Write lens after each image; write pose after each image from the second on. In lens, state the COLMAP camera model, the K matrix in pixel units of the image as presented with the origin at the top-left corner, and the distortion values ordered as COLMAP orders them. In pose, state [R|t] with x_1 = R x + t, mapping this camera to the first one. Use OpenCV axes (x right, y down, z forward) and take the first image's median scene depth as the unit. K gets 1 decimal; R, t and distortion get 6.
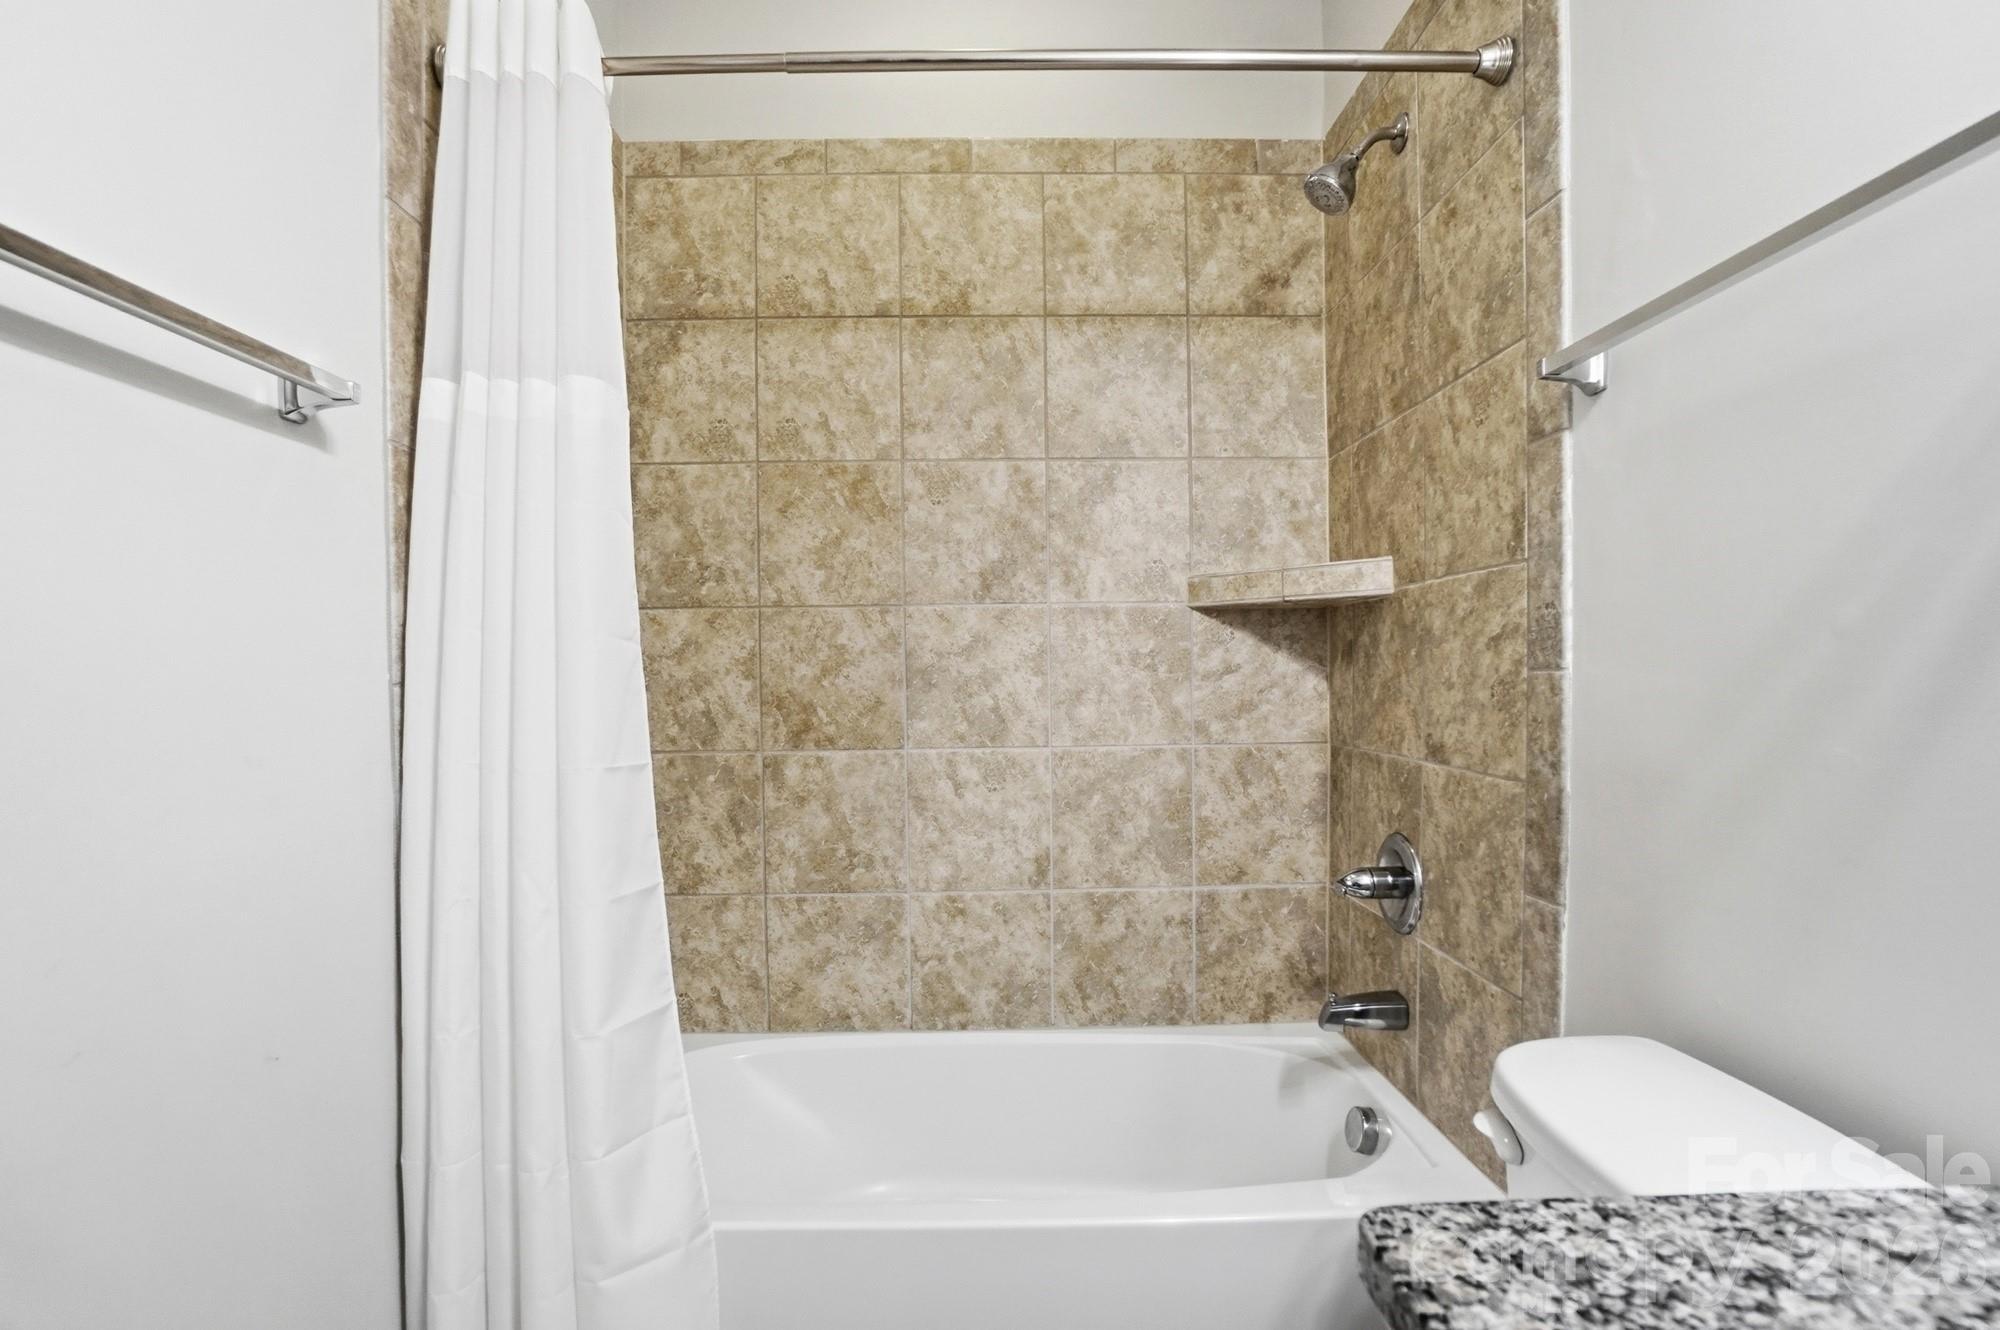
lens RADIAL K [[916.9, 0, 1003.0], [0, 916.9, 699.2], [0, 0, 1]] dist [-0.051488, 0.000781]
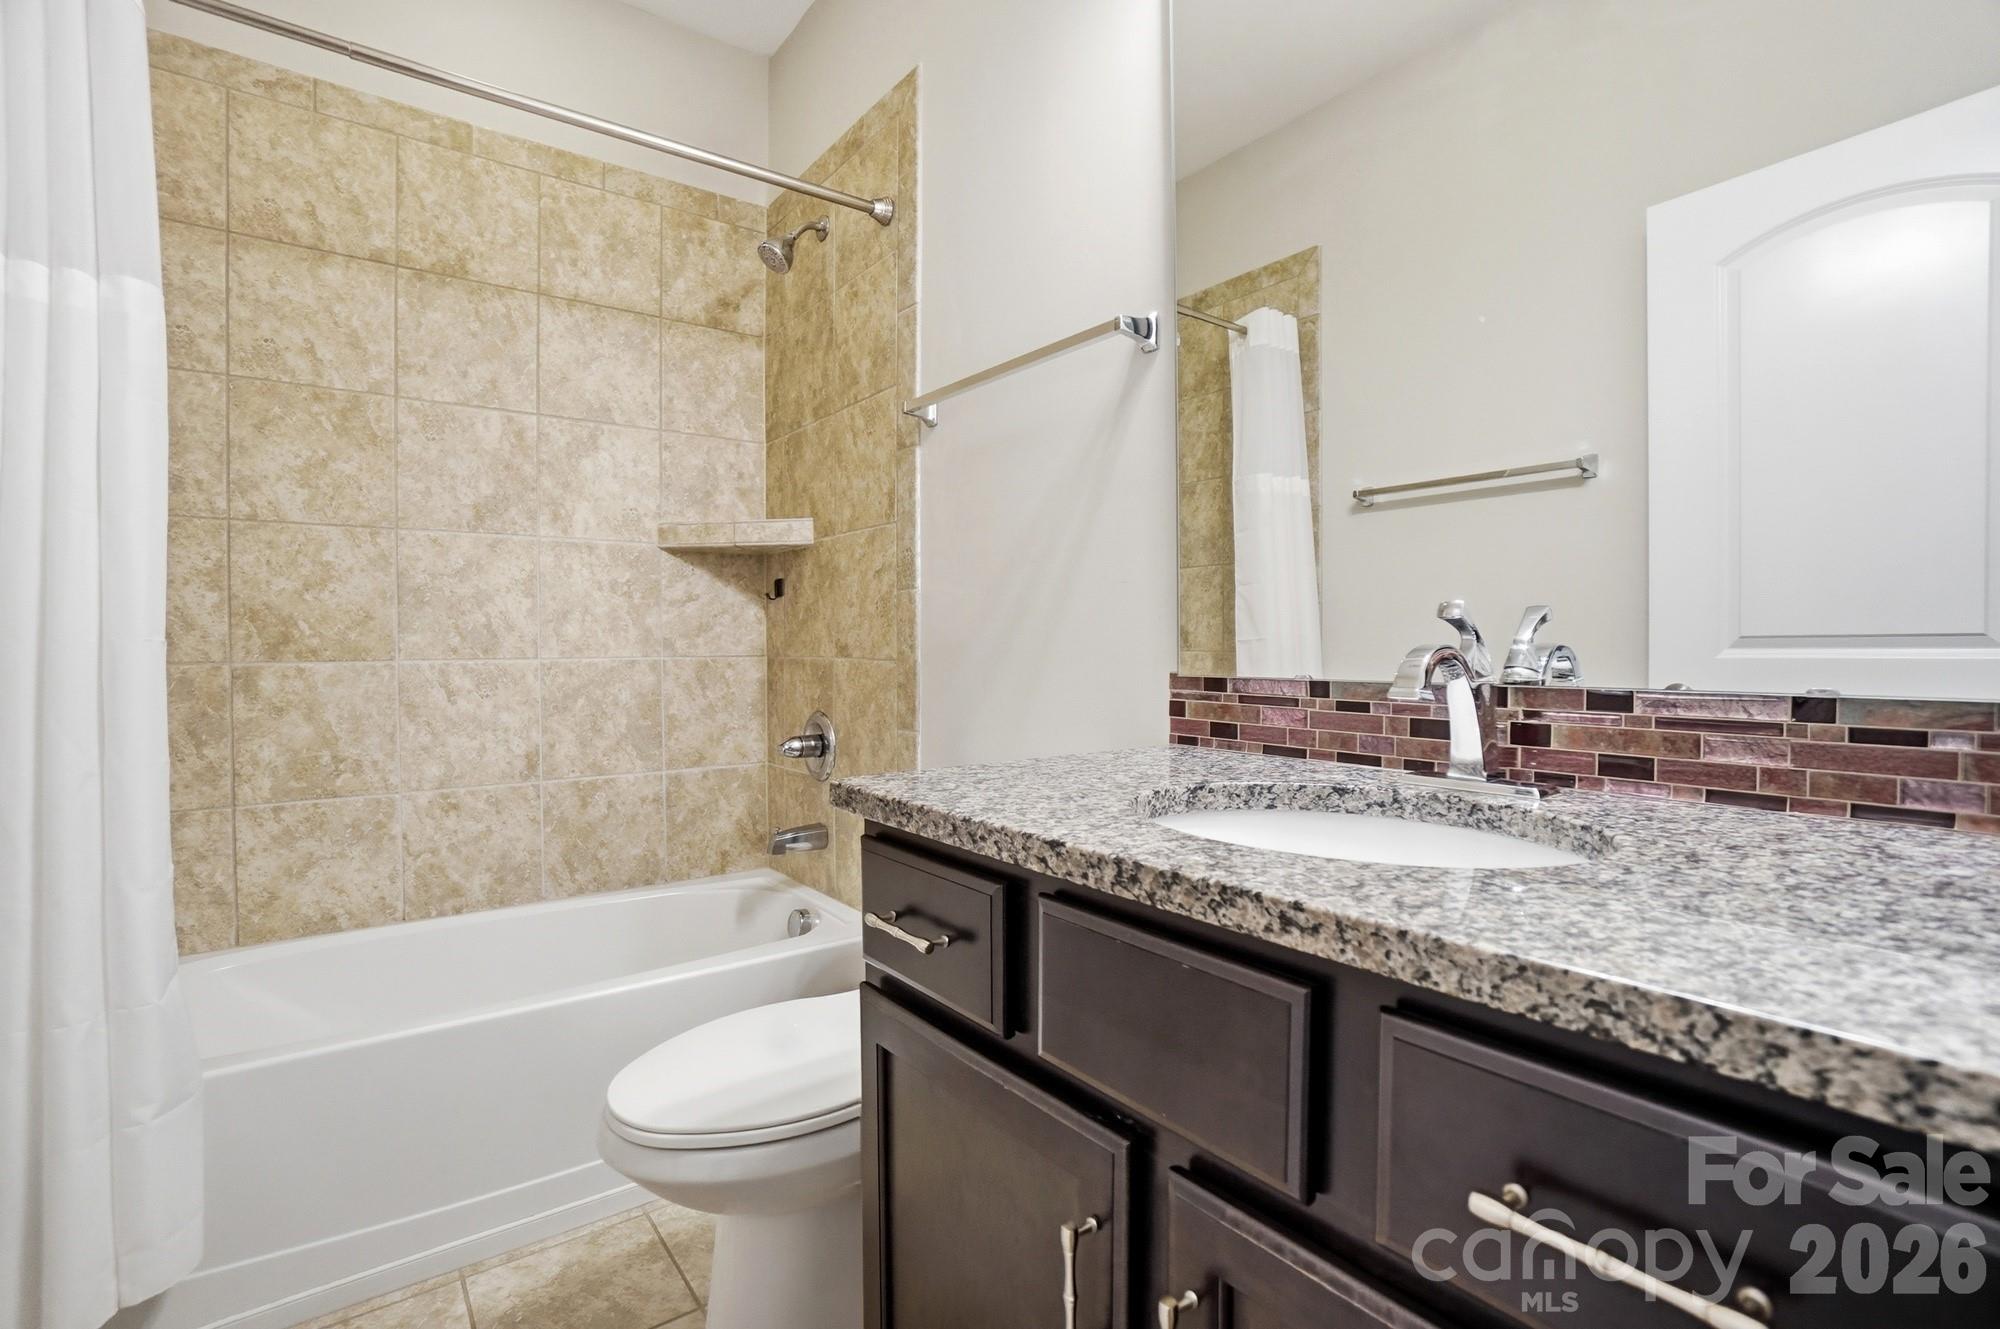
lens RADIAL K [[894.7, 0, 996.9], [0, 894.7, 657.5], [0, 0, 1]] dist [-0.060136, 0.020922]
pose [[0.806847, -0.002103, 0.590757, -0.145470], [0.012110, 0.999842, -0.012980, 0.073665], [-0.590637, 0.017626, 0.806745, -0.262866]]
